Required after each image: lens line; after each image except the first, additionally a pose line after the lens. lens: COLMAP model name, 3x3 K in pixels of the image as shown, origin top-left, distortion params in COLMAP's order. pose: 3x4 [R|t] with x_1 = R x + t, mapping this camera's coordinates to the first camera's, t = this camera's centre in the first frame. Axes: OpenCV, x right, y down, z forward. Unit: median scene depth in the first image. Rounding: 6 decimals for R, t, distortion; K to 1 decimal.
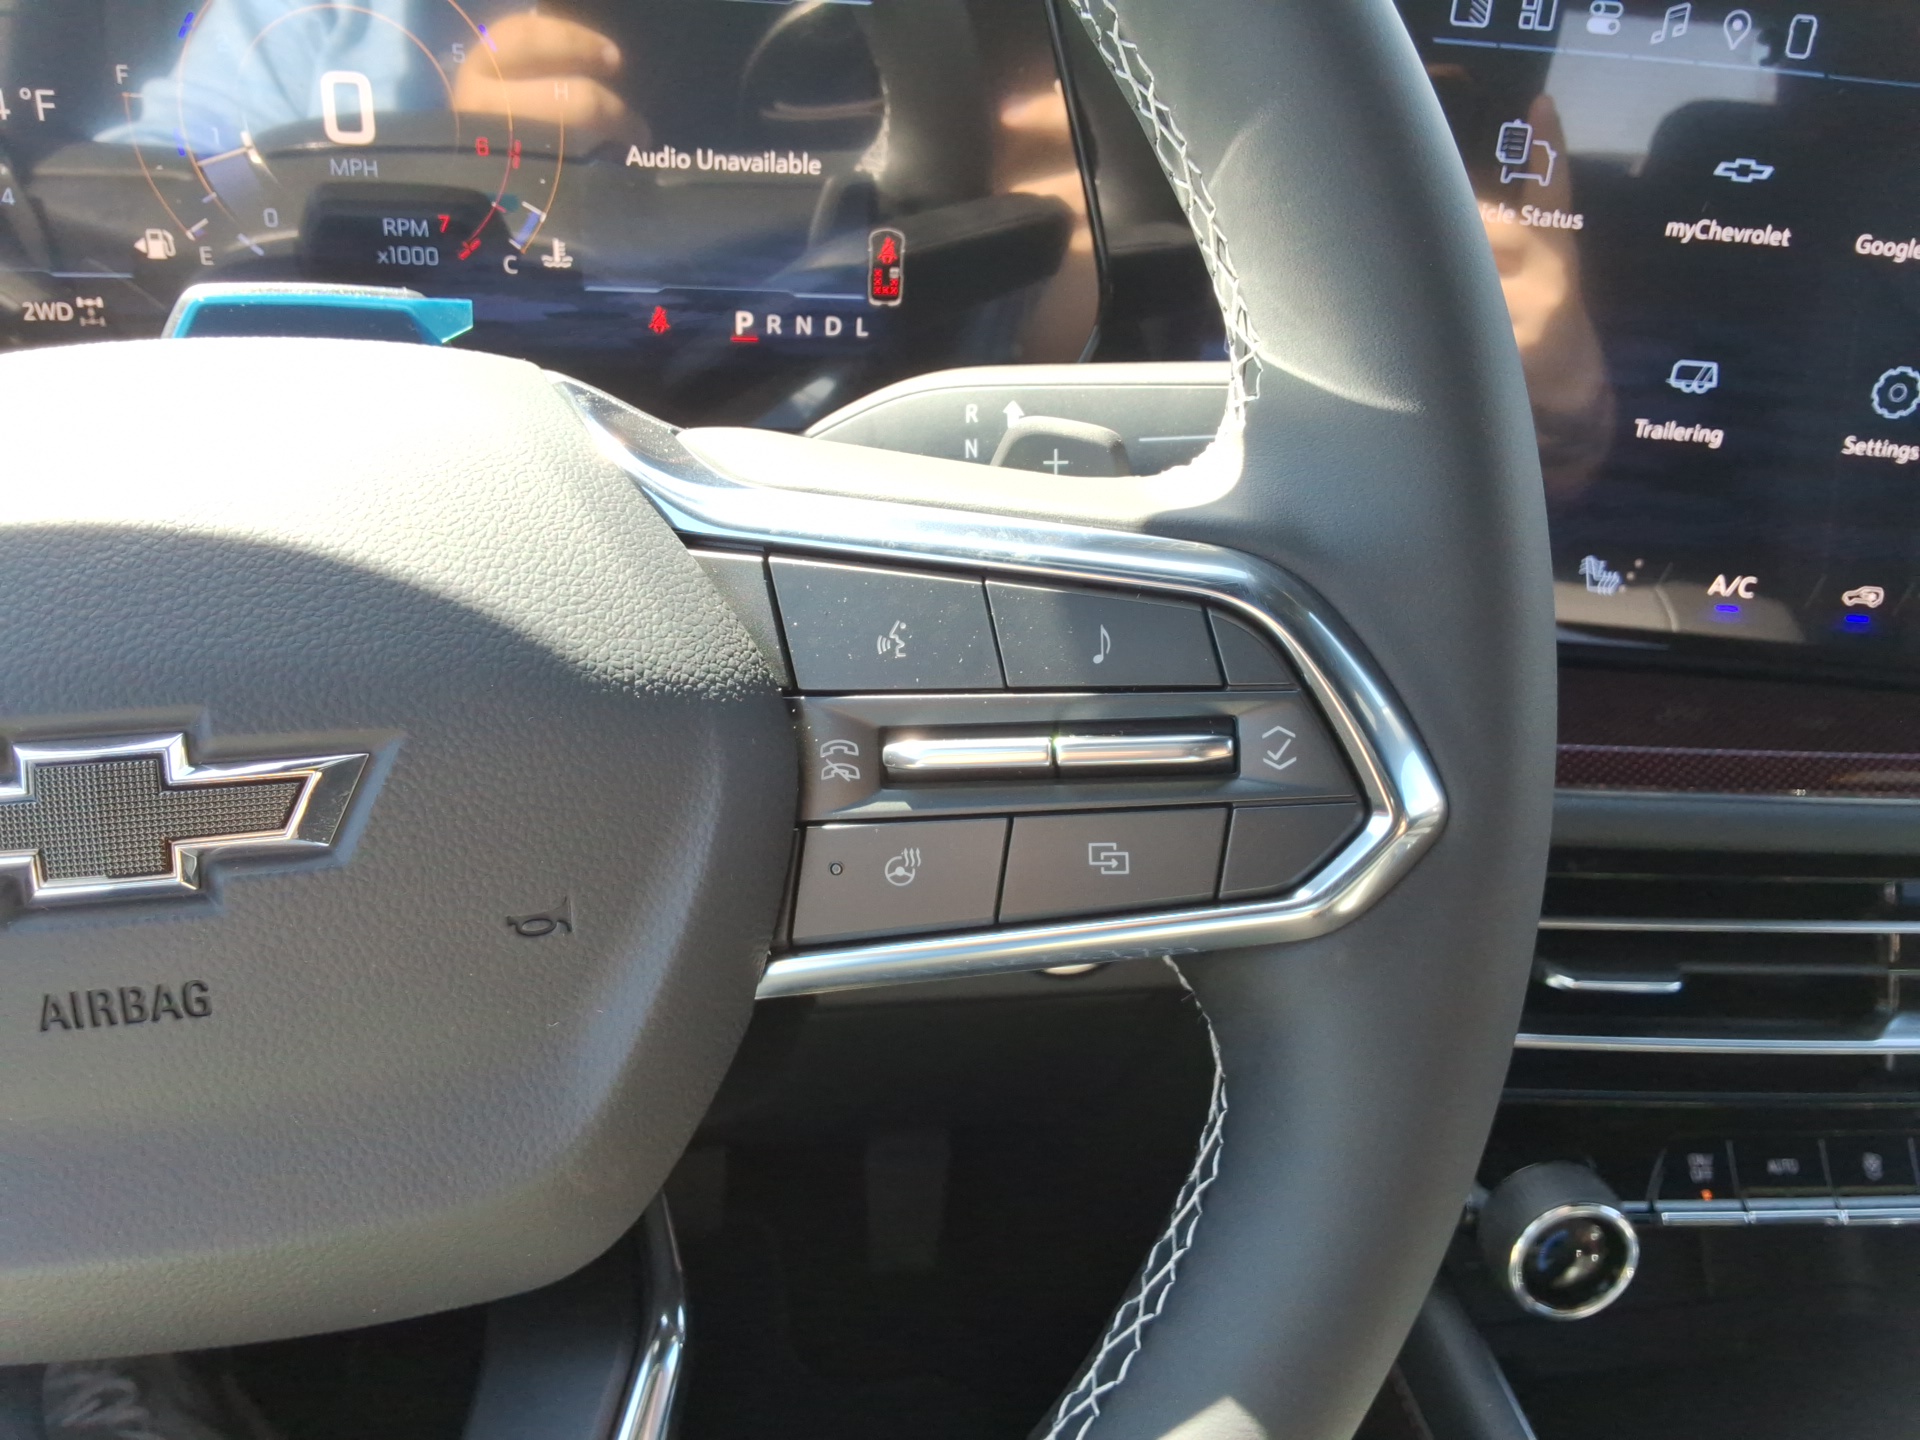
lens RADIAL K [[1540.4, 0, 951.4], [0, 1540.4, 721.2], [0, 0, 1]] dist [0.101819, -0.155404]
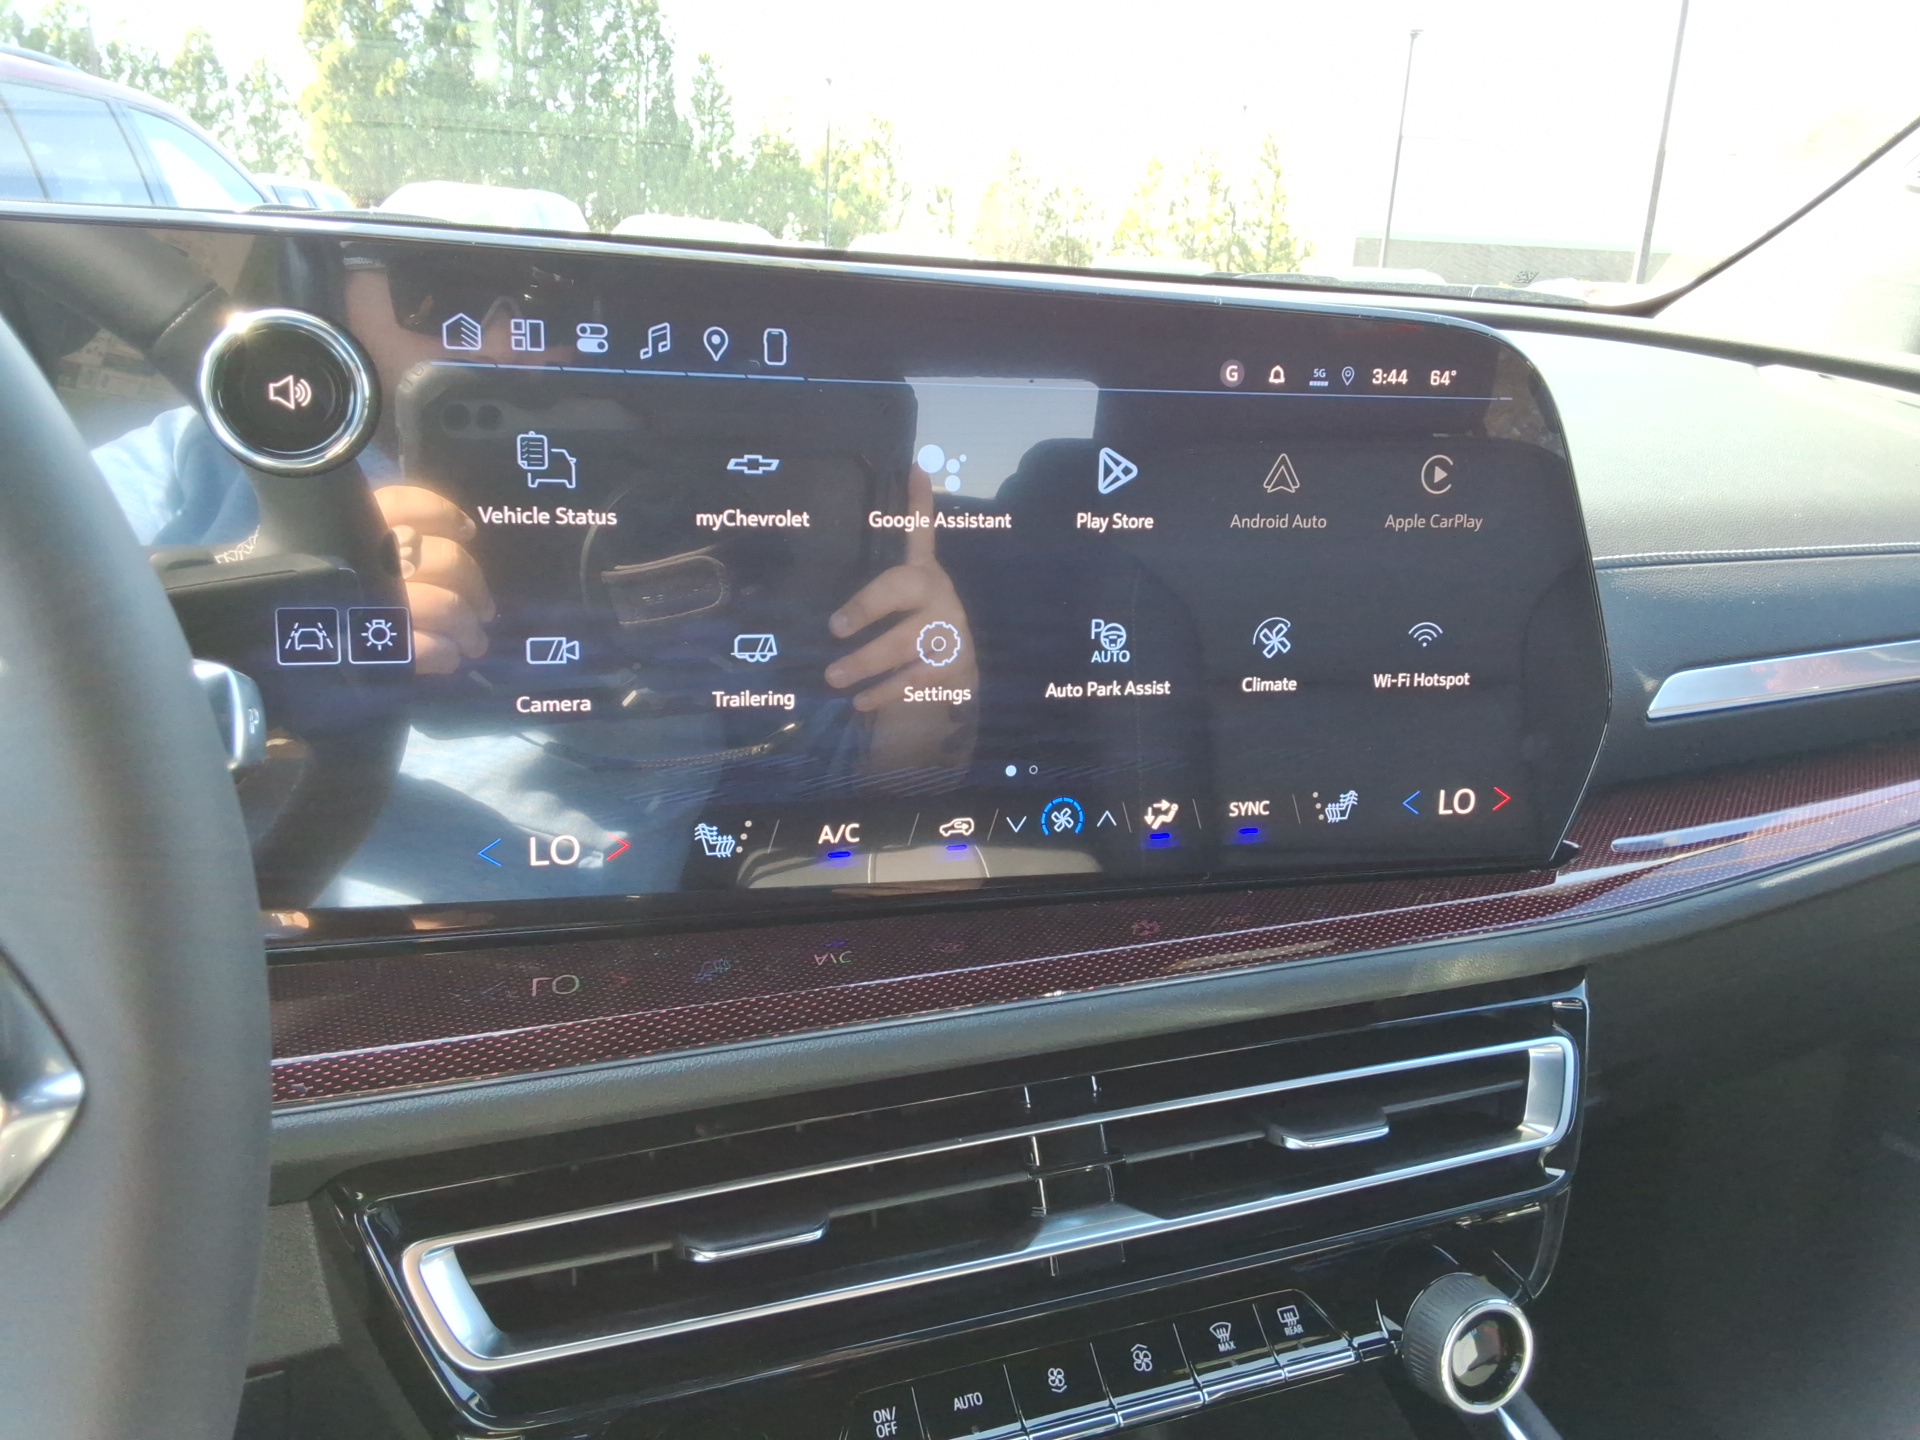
lens RADIAL K [[1540.4, 0, 967.0], [0, 1540.4, 715.9], [0, 0, 1]] dist [0.101819, -0.155404]
pose [[0.947479, -0.109140, 0.300620, 0.474149], [0.166177, 0.971124, -0.171182, 0.052533], [-0.273257, 0.212147, 0.938256, -0.047477]]
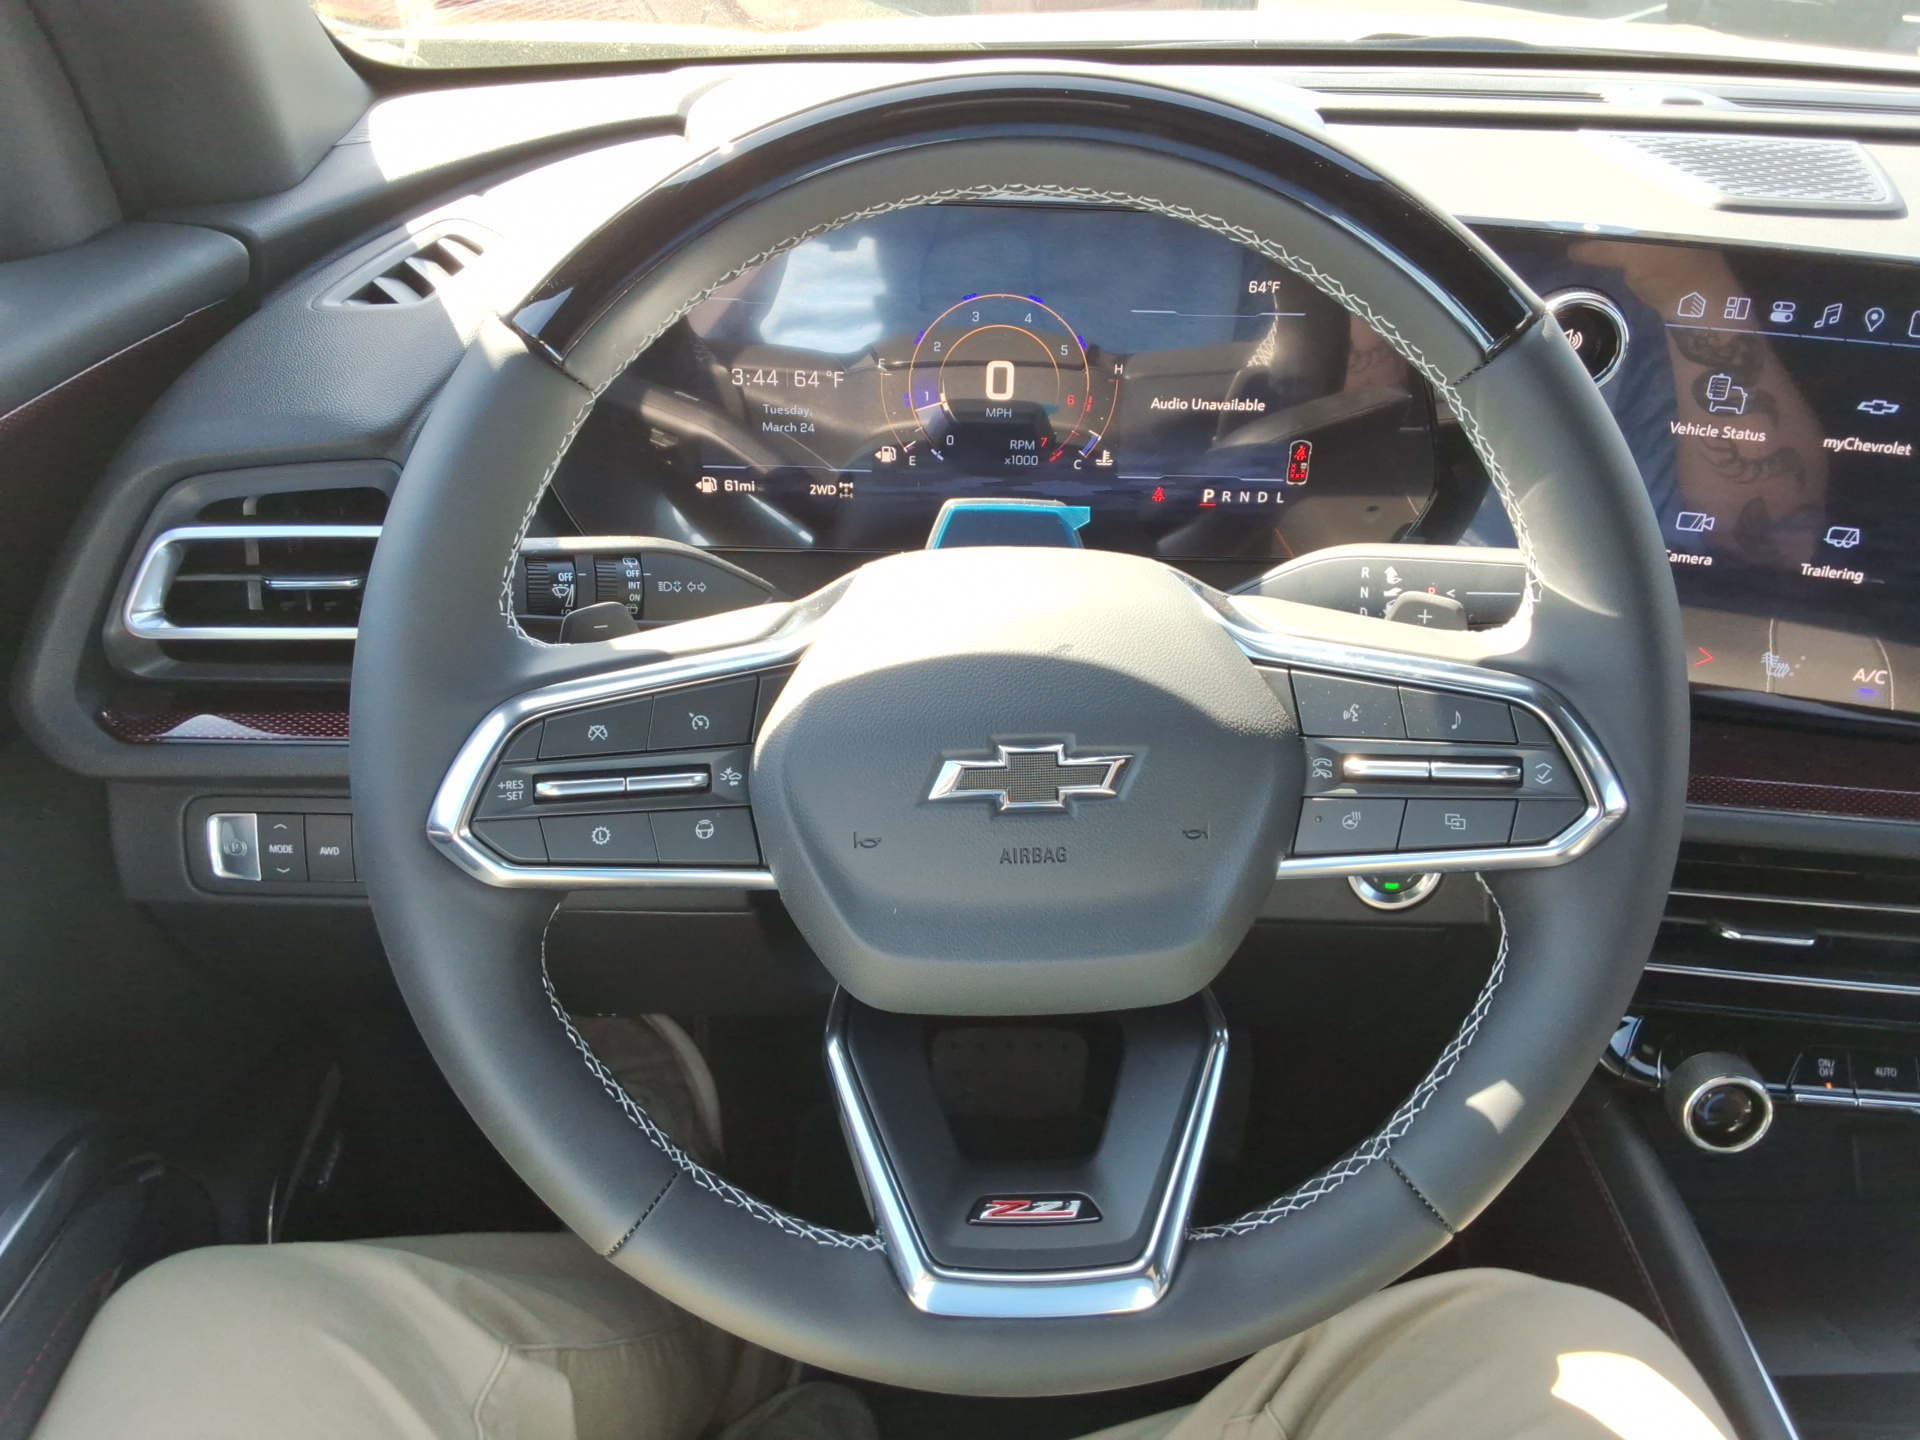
lens RADIAL K [[1540.4, 0, 944.8], [0, 1540.4, 702.5], [0, 0, 1]] dist [0.101819, -0.155404]
pose [[0.986839, 0.045040, -0.155308, -0.220426], [-0.046091, 0.998932, -0.003170, -0.029068], [0.155000, 0.010287, 0.987861, -1.007996]]
